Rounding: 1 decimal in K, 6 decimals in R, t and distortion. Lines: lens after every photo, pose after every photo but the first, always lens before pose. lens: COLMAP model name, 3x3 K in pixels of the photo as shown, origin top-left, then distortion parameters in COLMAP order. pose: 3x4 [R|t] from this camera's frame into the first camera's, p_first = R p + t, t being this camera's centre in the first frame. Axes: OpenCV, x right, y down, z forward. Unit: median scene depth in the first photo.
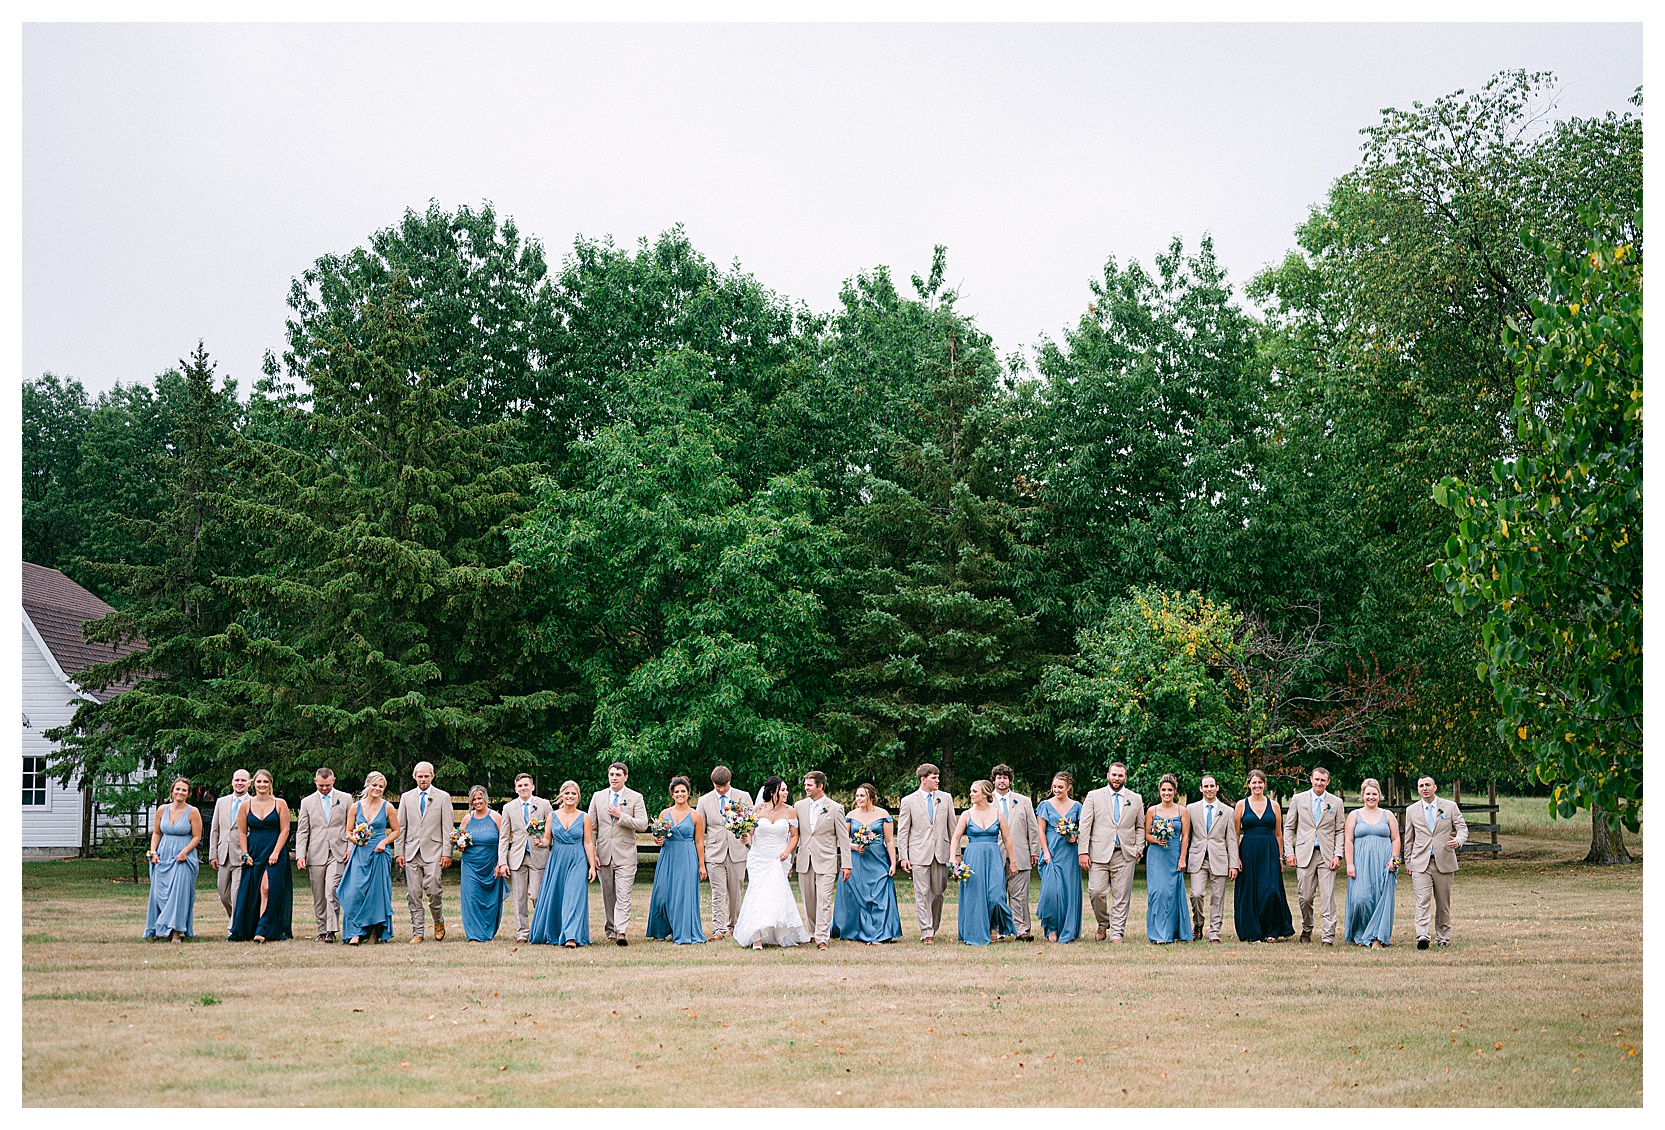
lens RADIAL K [[2669.2, 0, 832.5], [0, 2669.2, 565.0], [0, 0, 1]] dist [0.020166, 0.002469]
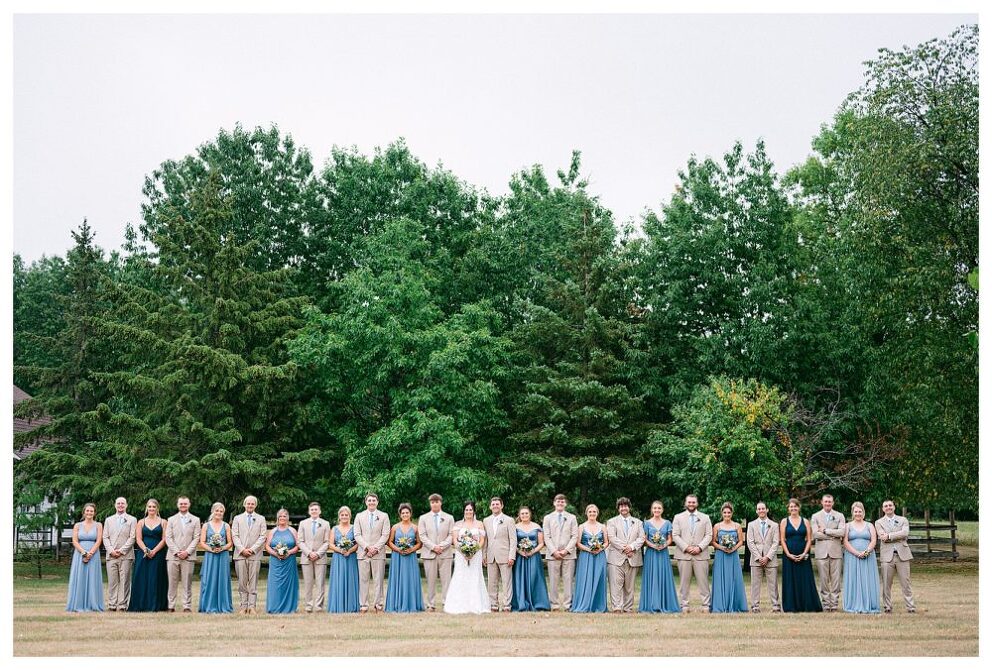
lens RADIAL K [[1660.7, 0, 445.8], [0, 1660.7, 367.1], [0, 0, 1]] dist [0.003254, 0.147536]
pose [[0.999383, -0.004468, -0.034833, -0.000810], [0.004228, 0.999967, -0.006963, 0.008229], [0.034863, 0.006811, 0.999369, 0.077507]]
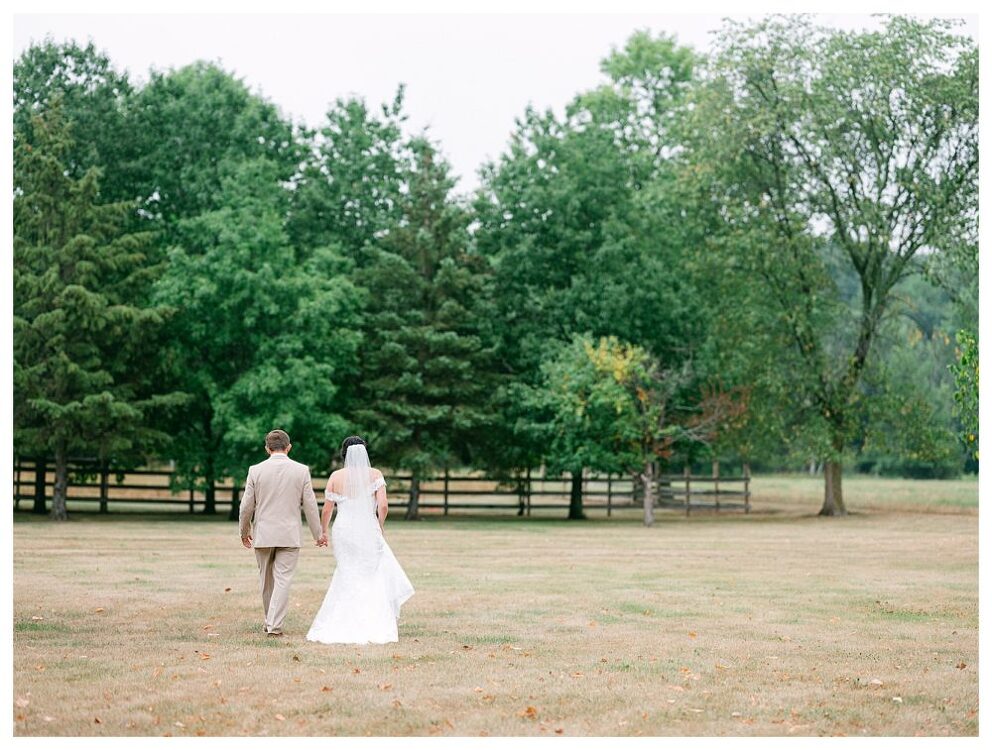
lens RADIAL K [[3021.5, 0, 413.9], [0, 3021.5, 500.0], [0, 0, 1]] dist [0.147040, -1.524746]
pose [[0.967906, 0.009679, 0.251124, -0.389543], [-0.032837, 0.995562, 0.088194, -0.044285], [-0.249156, -0.093610, 0.963929, -0.633114]]
